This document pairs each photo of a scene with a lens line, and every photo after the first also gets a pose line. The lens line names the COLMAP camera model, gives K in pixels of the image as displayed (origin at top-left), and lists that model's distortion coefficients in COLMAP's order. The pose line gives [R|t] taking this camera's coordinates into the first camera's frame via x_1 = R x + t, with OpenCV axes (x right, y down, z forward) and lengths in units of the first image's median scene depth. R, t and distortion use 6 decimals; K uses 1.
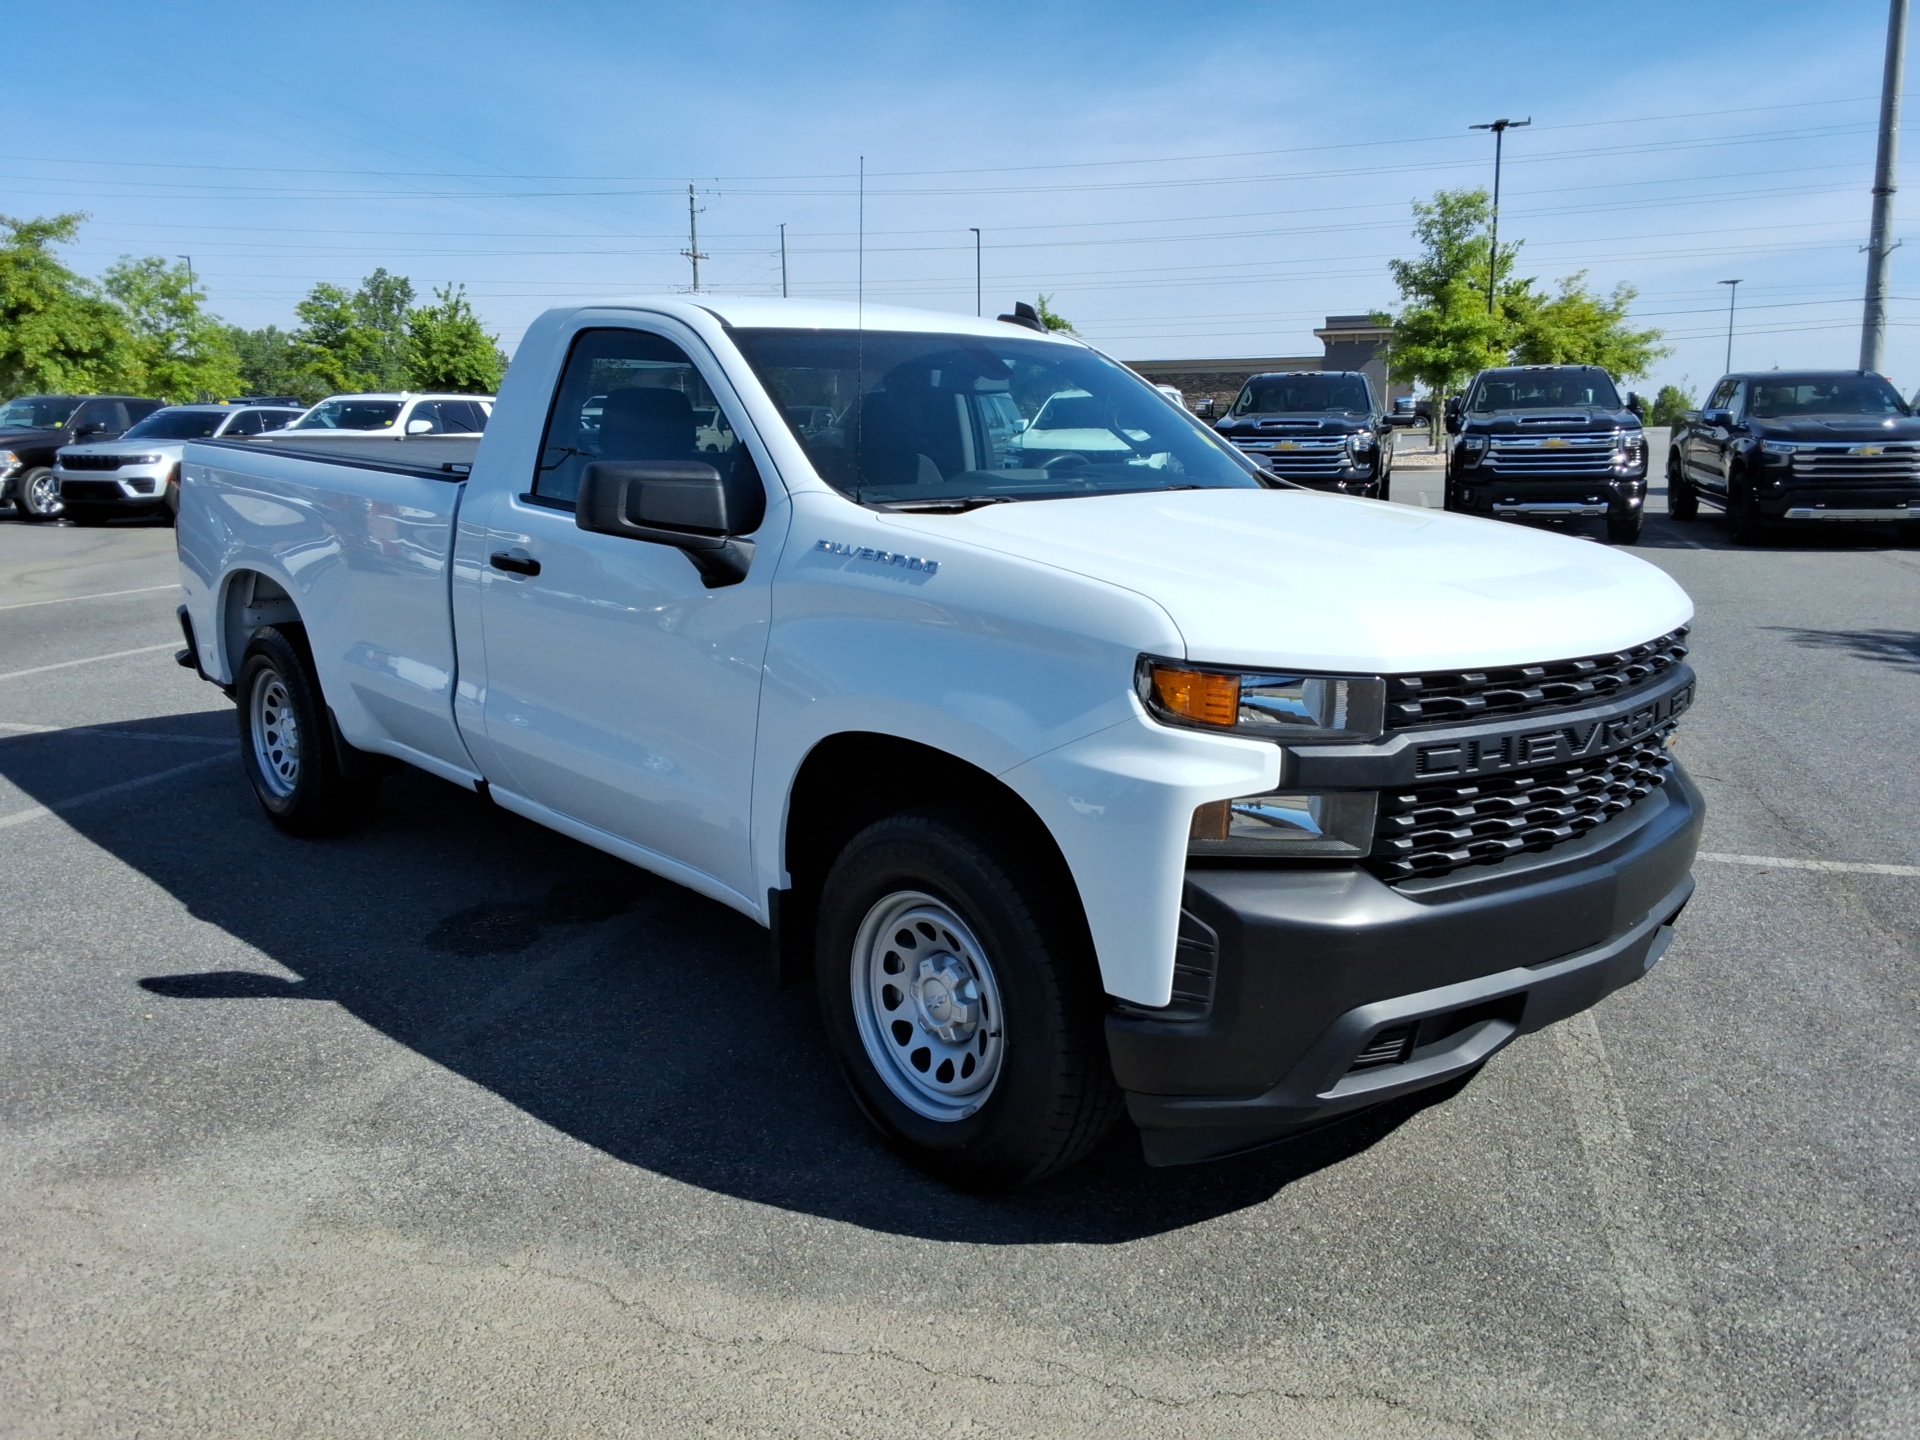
lens RADIAL K [[1537.5, 0, 988.2], [0, 1537.5, 694.7], [0, 0, 1]] dist [0.103919, -0.158801]
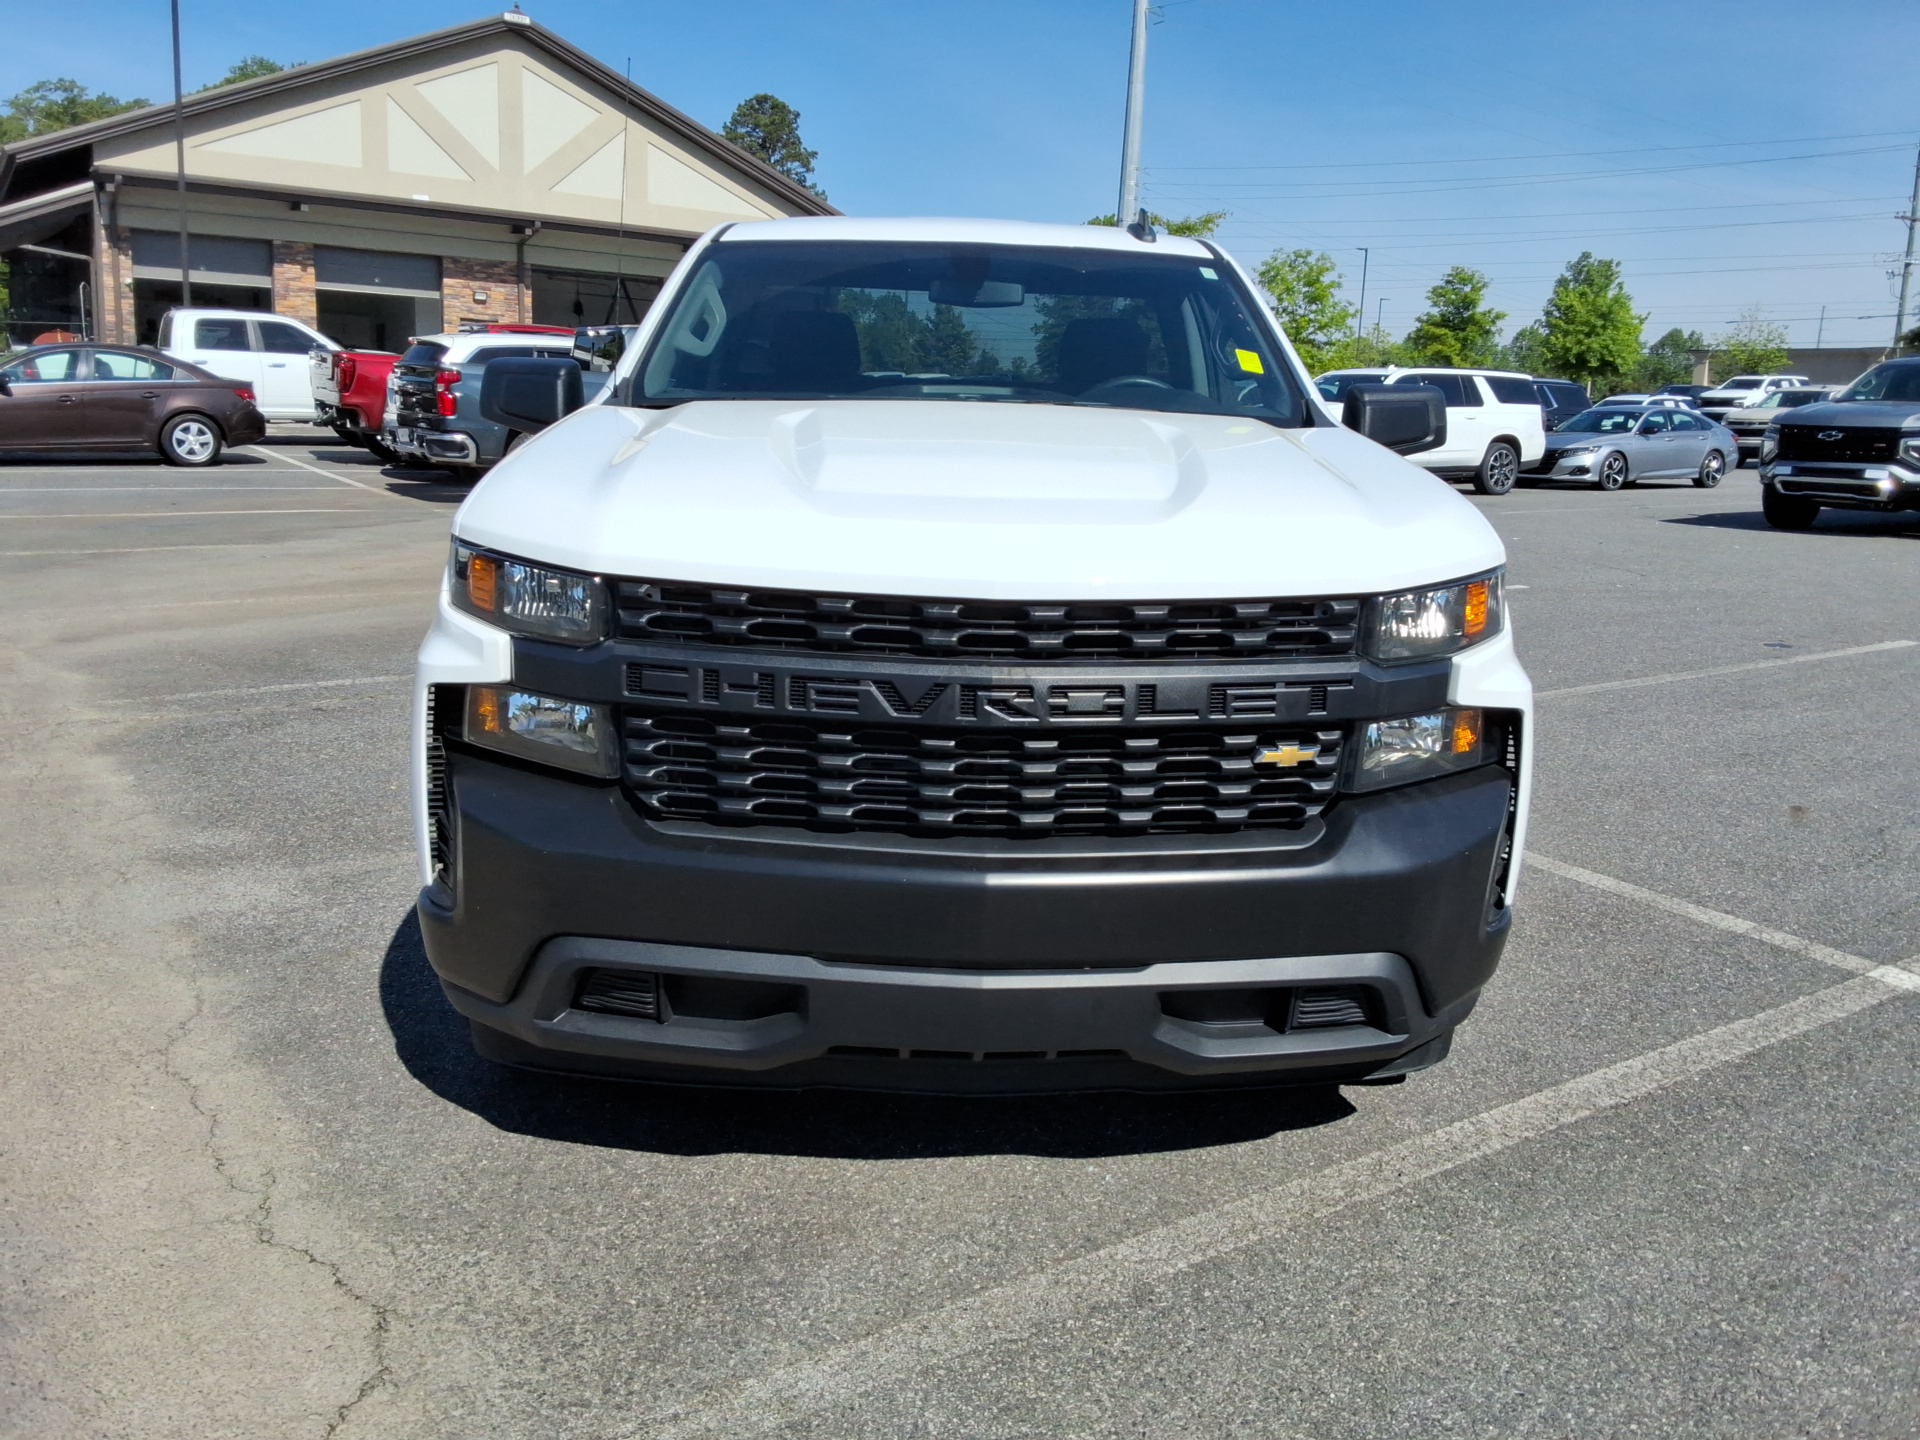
lens RADIAL K [[1537.5, 0, 961.7], [0, 1537.5, 700.6], [0, 0, 1]] dist [0.103919, -0.158801]
pose [[0.747602, 0.145258, -0.648067, 0.066328], [-0.136830, 0.988543, 0.063727, -0.001745], [0.649899, 0.041033, 0.758912, 0.030597]]
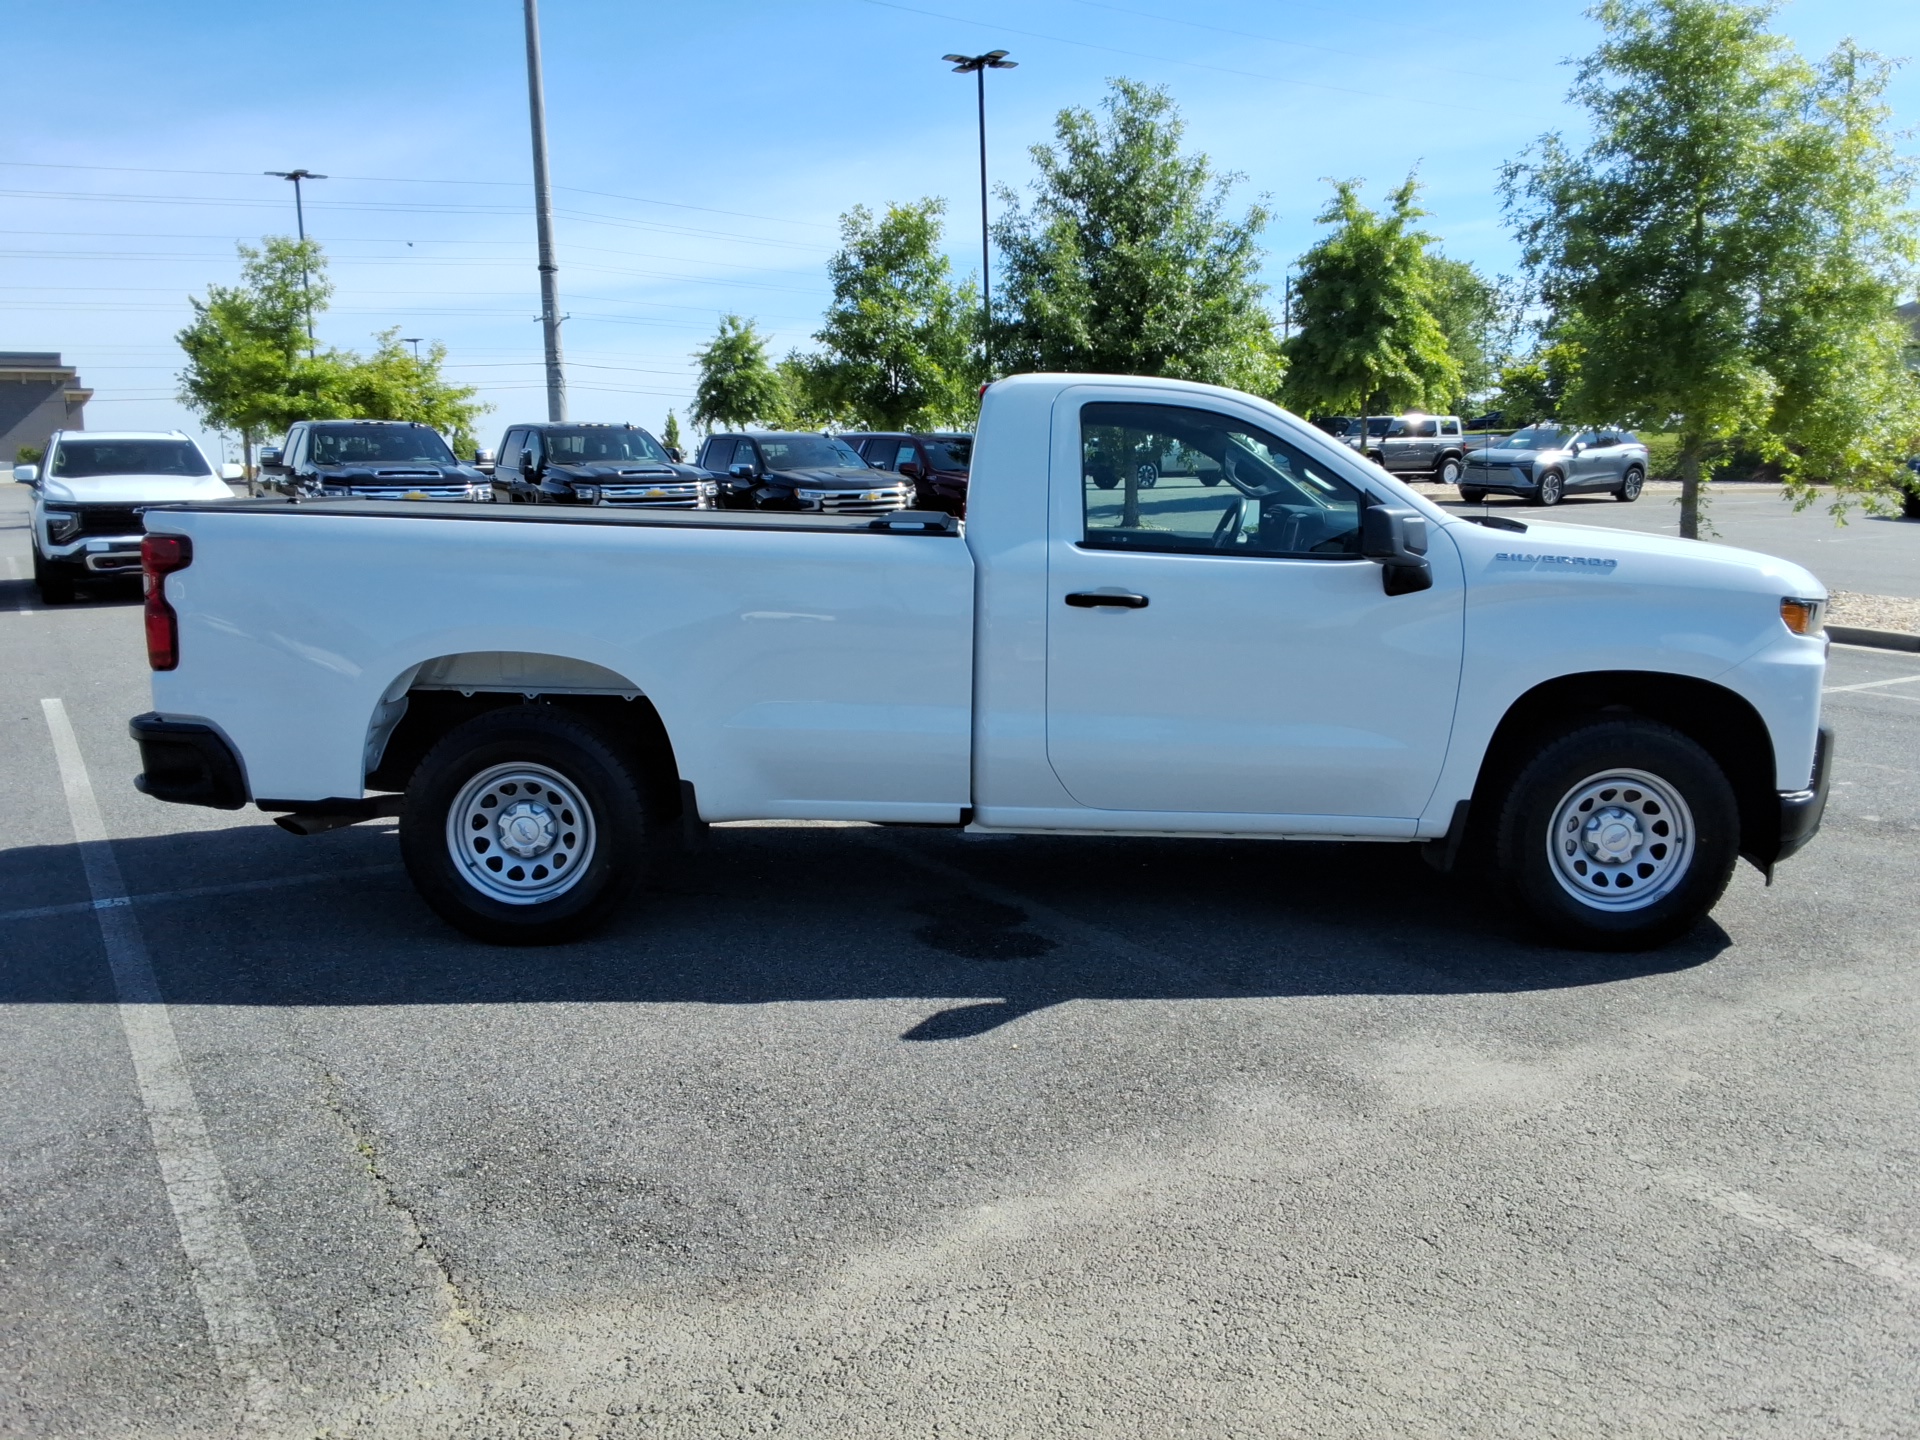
lens RADIAL K [[1537.5, 0, 972.3], [0, 1537.5, 704.6], [0, 0, 1]] dist [0.103919, -0.158801]
pose [[0.687921, -0.114124, 0.716757, -0.126179], [0.131838, 0.990779, 0.031221, -0.005693], [-0.713711, 0.073019, 0.696624, 0.027304]]
